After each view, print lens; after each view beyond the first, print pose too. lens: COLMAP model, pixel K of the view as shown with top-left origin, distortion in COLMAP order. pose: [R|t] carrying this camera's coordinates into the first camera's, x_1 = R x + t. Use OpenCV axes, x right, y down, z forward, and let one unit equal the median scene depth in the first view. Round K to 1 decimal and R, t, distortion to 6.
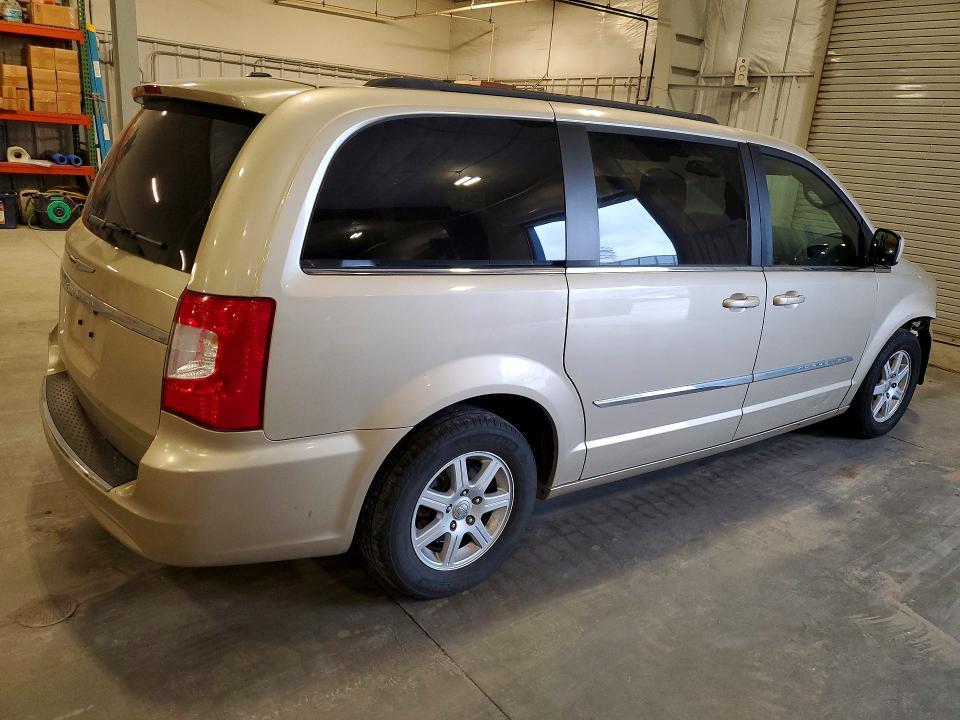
lens RADIAL K [[755.0, 0, 486.4], [0, 755.0, 357.1], [0, 0, 1]] dist [0.024127, -0.004634]
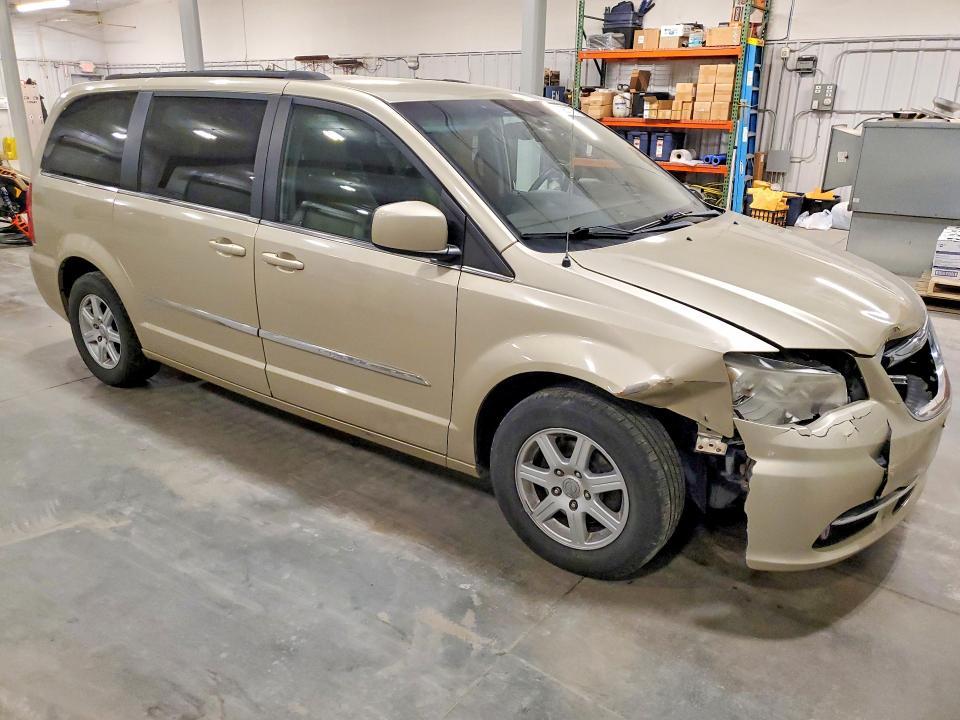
lens RADIAL K [[755.0, 0, 481.6], [0, 755.0, 363.5], [0, 0, 1]] dist [0.024127, -0.004634]
pose [[0.273295, 0.240676, -0.931335, 1.154650], [-0.258929, 0.950865, 0.169741, -0.153077], [0.926426, 0.194760, 0.322185, 0.808655]]
